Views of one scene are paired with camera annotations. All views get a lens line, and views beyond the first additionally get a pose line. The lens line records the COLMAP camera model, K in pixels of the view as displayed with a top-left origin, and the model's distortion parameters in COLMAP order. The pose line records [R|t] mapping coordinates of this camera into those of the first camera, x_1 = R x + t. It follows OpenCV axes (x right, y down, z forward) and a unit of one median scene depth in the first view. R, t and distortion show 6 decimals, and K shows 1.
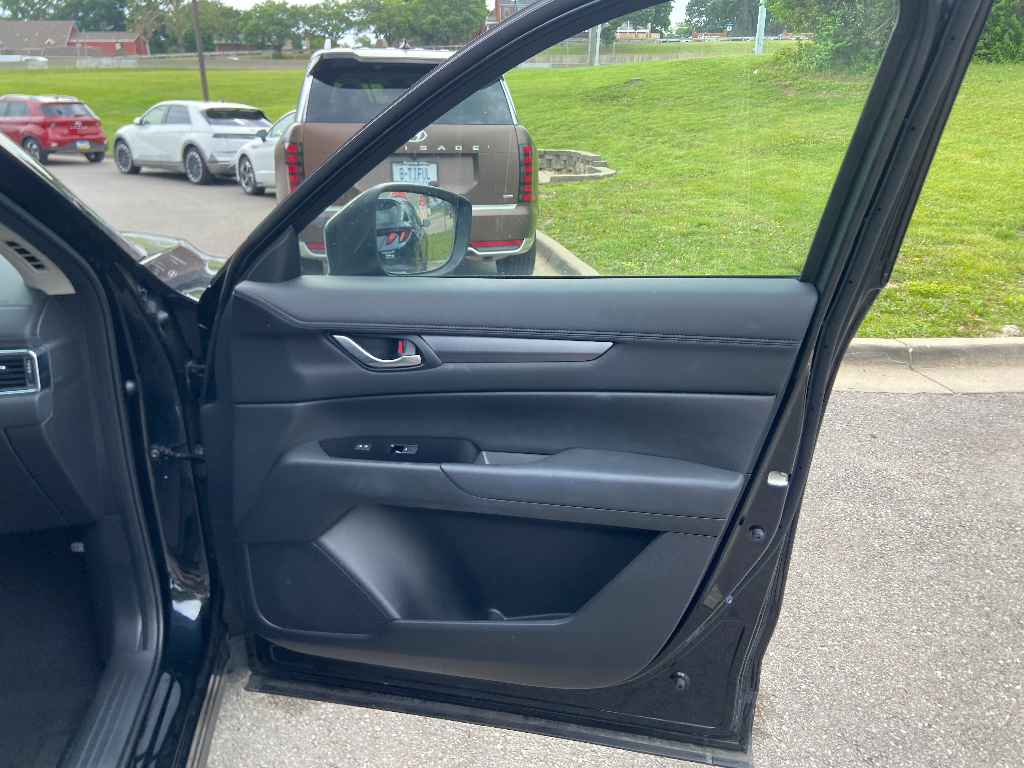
lens RADIAL K [[770.5, 0, 517.1], [0, 770.5, 386.7], [0, 0, 1]] dist [0.123389, -0.157046]
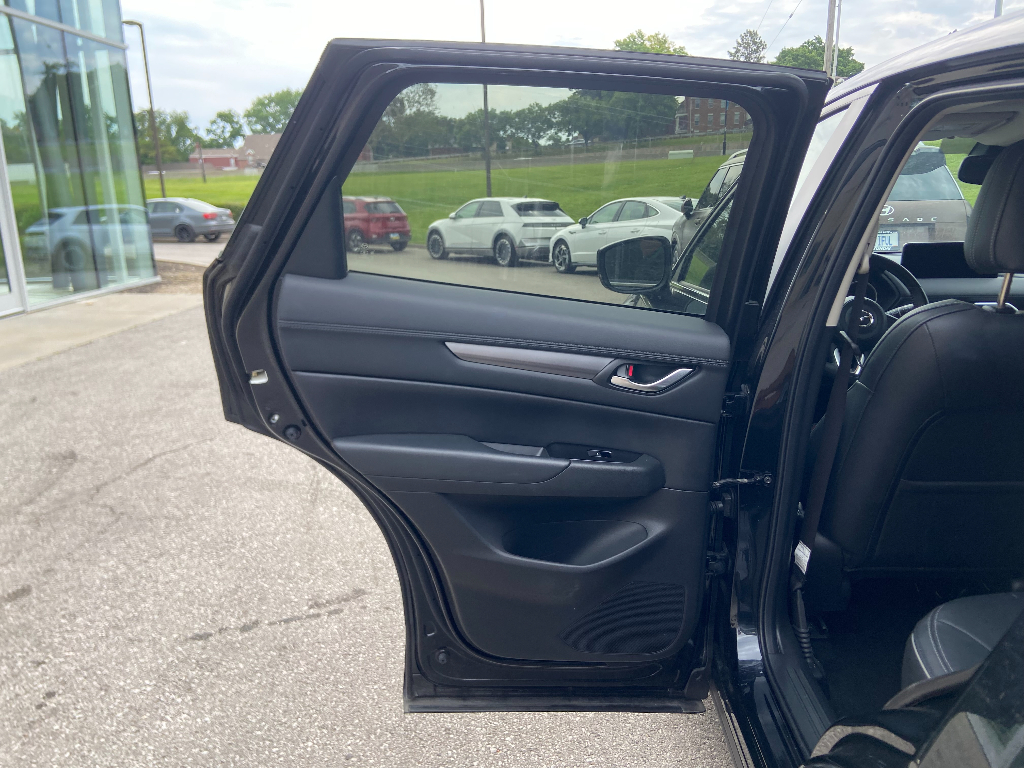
lens RADIAL K [[770.5, 0, 514.7], [0, 770.5, 376.6], [0, 0, 1]] dist [0.123389, -0.157046]
pose [[0.975376, 0.019691, -0.219666, -0.112209], [-0.044688, 0.992991, -0.109413, 0.026455], [0.215972, 0.116535, 0.969420, -0.079060]]
